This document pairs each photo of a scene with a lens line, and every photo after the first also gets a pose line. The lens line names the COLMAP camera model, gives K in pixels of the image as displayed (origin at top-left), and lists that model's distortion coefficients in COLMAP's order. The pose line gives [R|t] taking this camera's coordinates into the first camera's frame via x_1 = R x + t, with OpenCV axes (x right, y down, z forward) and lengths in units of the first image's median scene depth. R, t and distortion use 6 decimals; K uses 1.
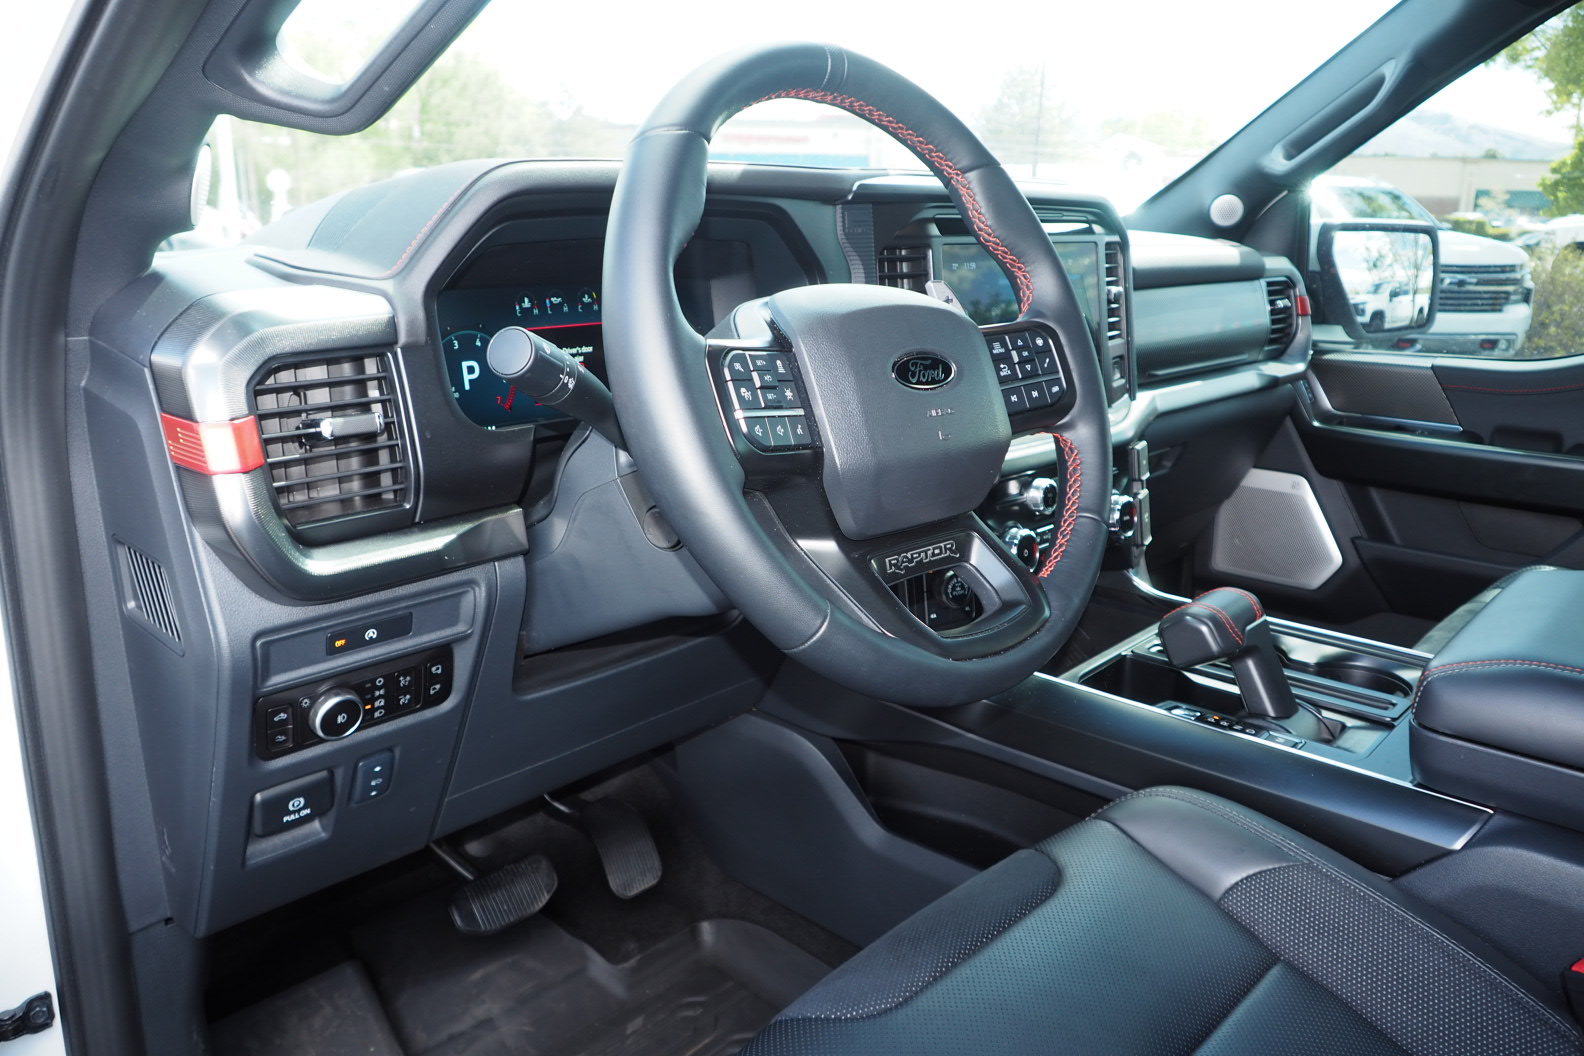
lens RADIAL K [[1126.3, 0, 792.3], [0, 1126.3, 517.9], [0, 0, 1]] dist [-0.024014, -0.000882]
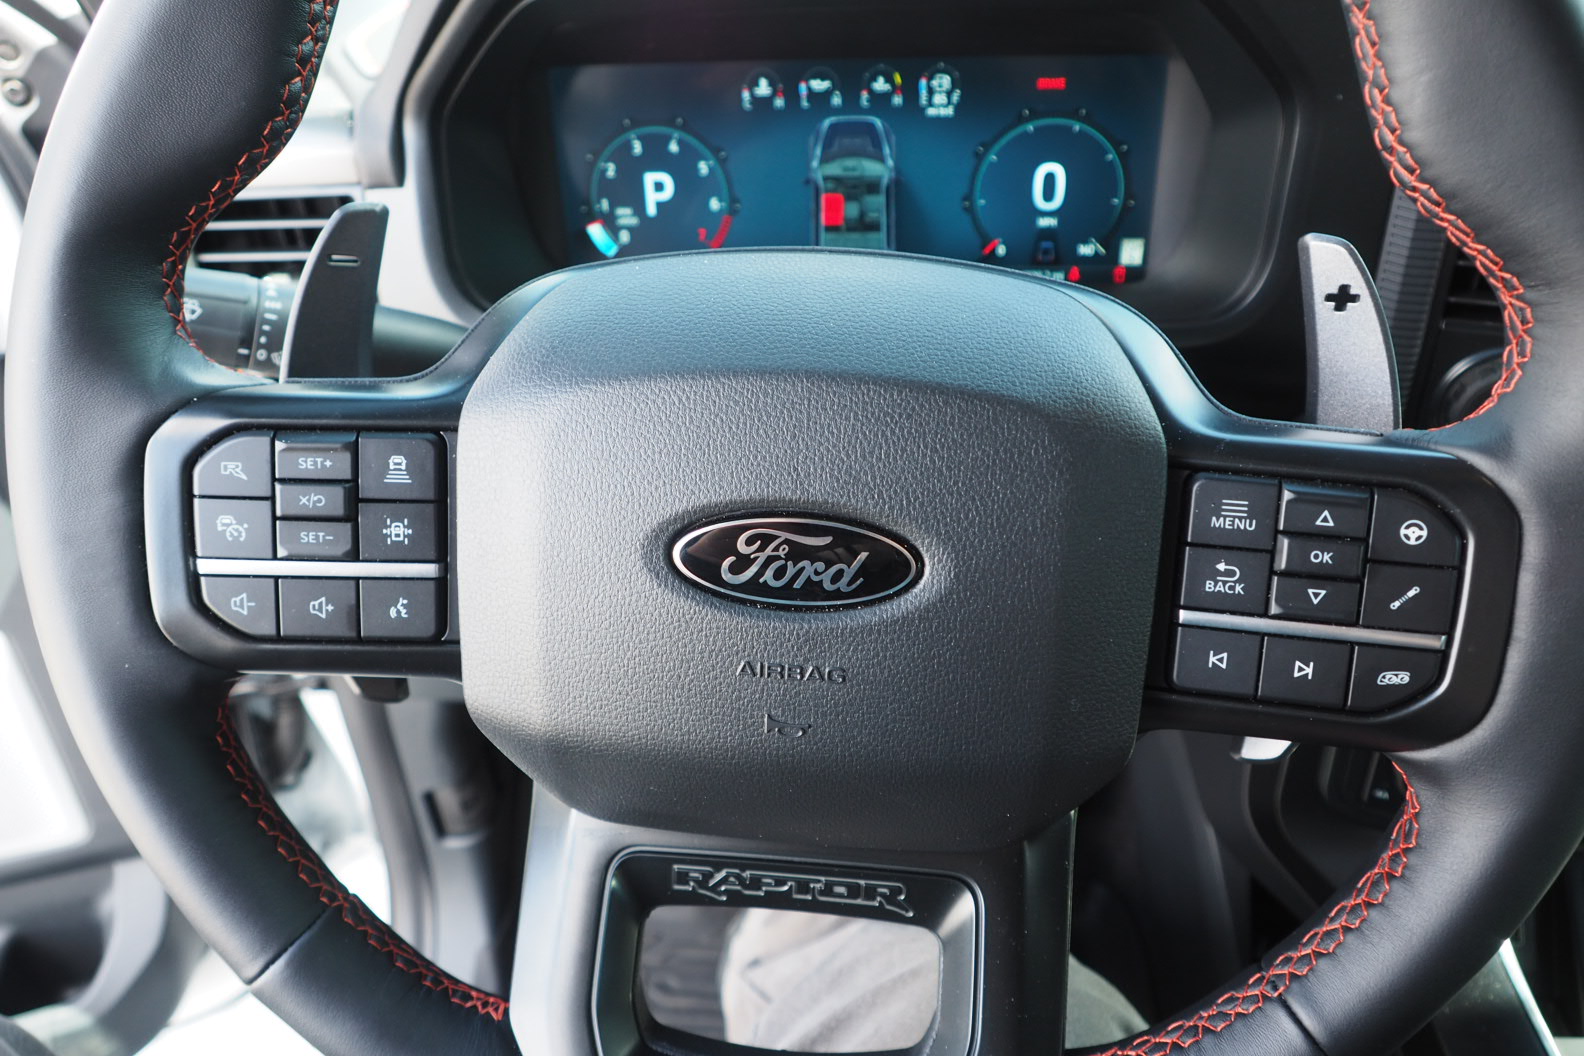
lens RADIAL K [[1126.3, 0, 787.0], [0, 1126.3, 527.7], [0, 0, 1]] dist [-0.024014, -0.000882]
pose [[0.604068, 0.429997, -0.670973, 0.186865], [-0.159443, 0.890131, 0.426901, -0.153191], [0.780820, -0.150895, 0.606260, 0.376959]]
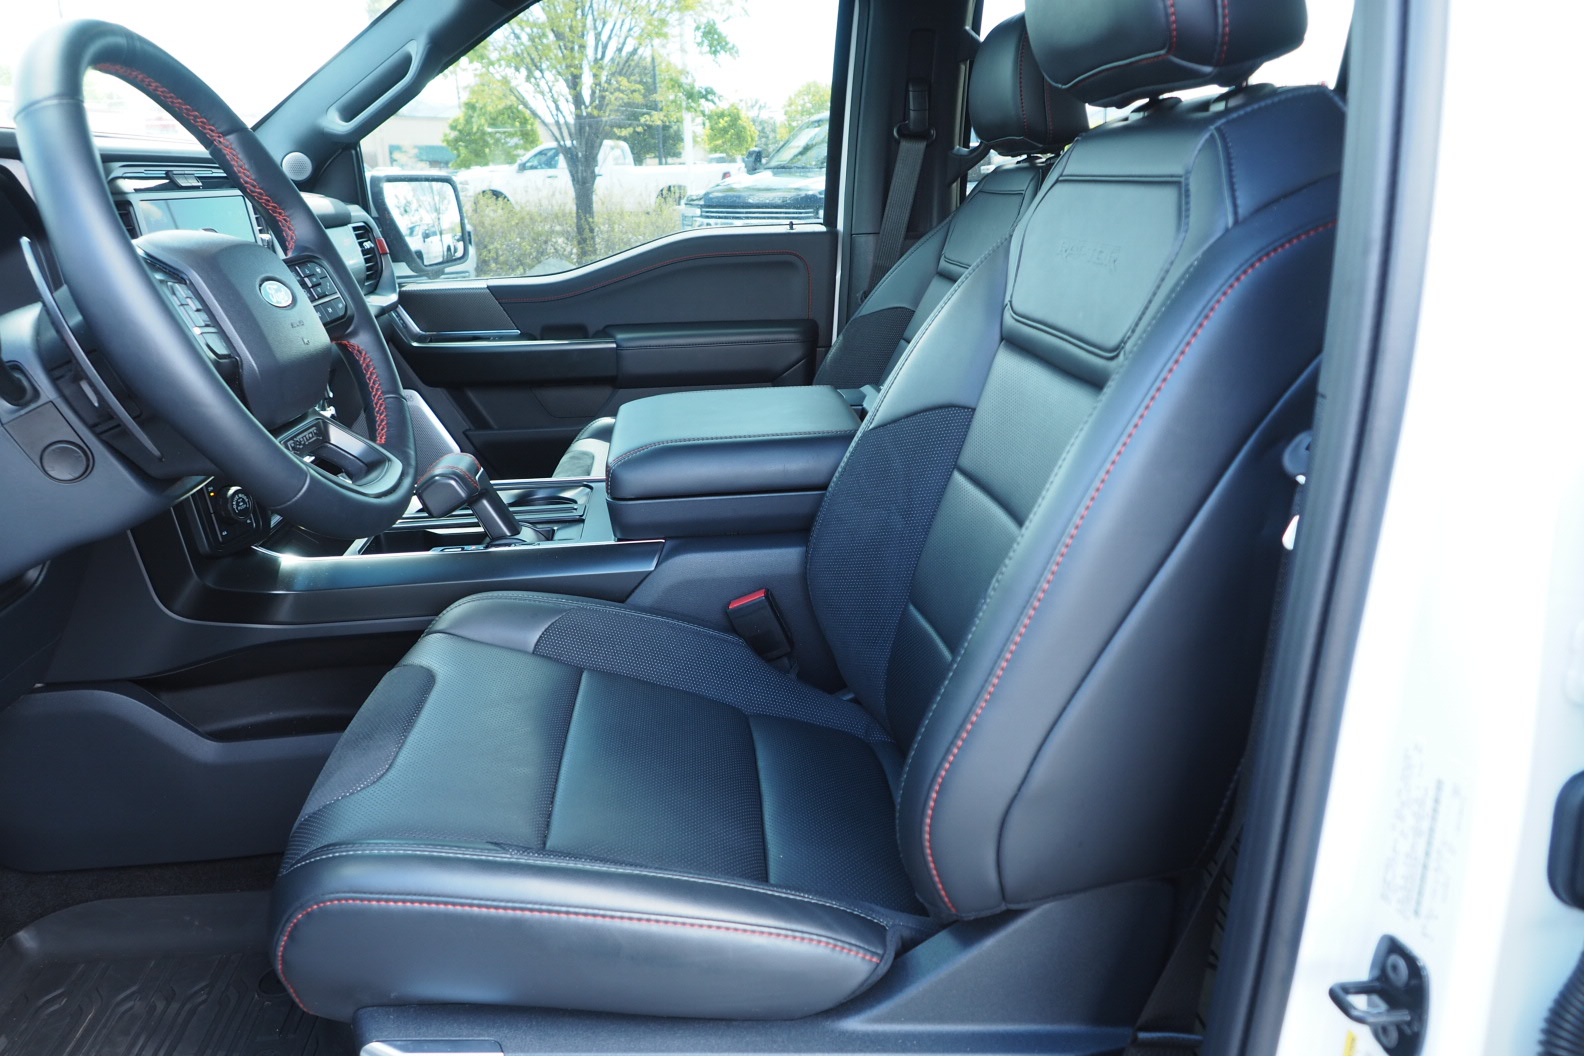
lens RADIAL K [[1126.3, 0, 787.4], [0, 1126.3, 532.6], [0, 0, 1]] dist [-0.024014, -0.000882]
pose [[0.652717, -0.245642, 0.716673, -0.236432], [0.211905, 0.967414, 0.138589, 0.038573], [-0.727363, 0.061407, 0.683500, -0.133411]]
